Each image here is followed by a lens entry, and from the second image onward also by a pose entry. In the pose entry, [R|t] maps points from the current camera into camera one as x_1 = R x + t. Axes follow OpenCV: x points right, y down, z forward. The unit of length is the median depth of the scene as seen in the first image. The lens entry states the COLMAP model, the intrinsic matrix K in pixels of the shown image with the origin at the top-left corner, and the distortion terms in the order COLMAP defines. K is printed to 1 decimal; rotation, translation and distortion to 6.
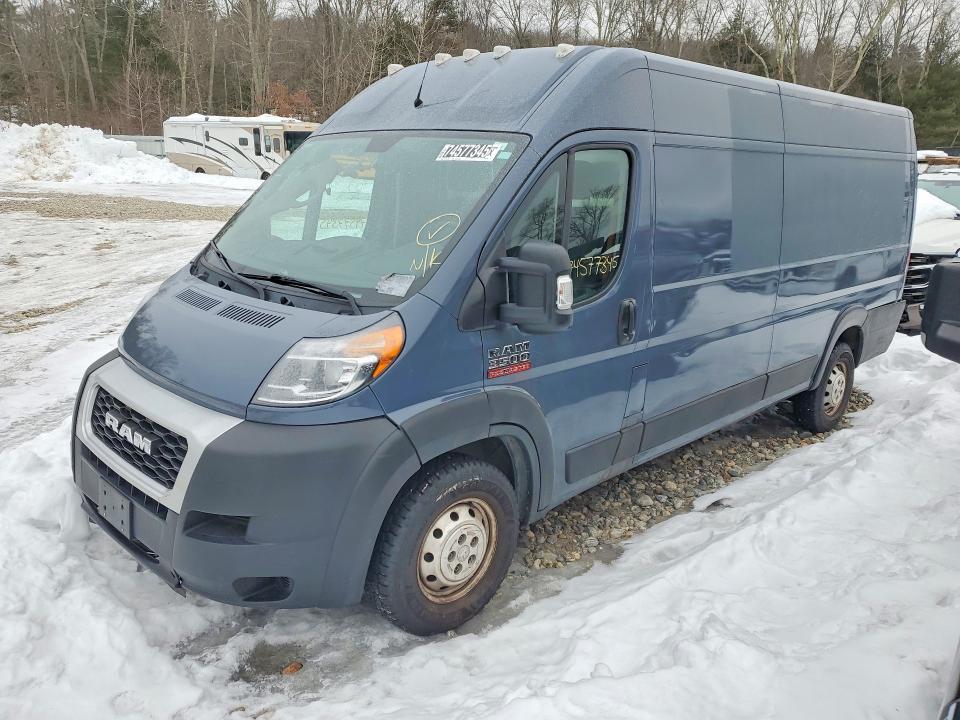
lens RADIAL K [[743.2, 0, 480.0], [0, 743.2, 360.0], [0, 0, 1]] dist [0.009716, 0.006532]
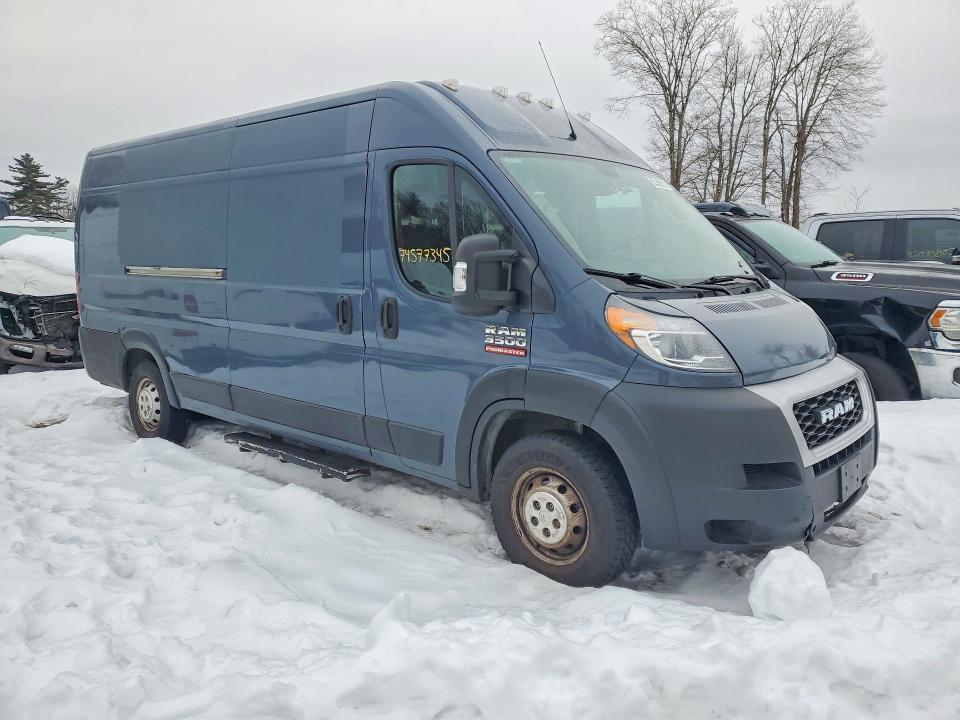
lens RADIAL K [[743.2, 0, 480.0], [0, 743.2, 360.0], [0, 0, 1]] dist [0.009716, 0.006532]
pose [[-0.047898, -0.173574, 0.983655, -1.587468], [0.249697, 0.951438, 0.180047, -0.324747], [-0.967139, 0.254239, -0.002231, 1.541222]]
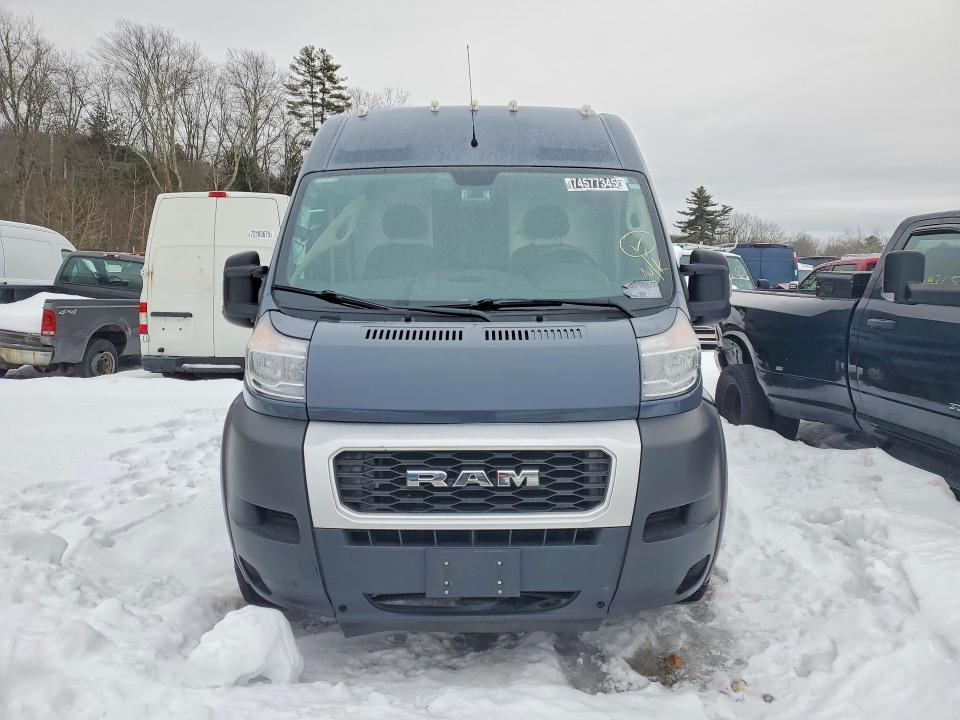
lens RADIAL K [[743.2, 0, 480.0], [0, 743.2, 360.0], [0, 0, 1]] dist [0.009716, 0.006532]
pose [[0.708209, -0.113639, 0.696797, -1.059744], [0.200910, 0.978594, -0.044604, 0.003985], [-0.676813, 0.171582, 0.715880, 0.368508]]
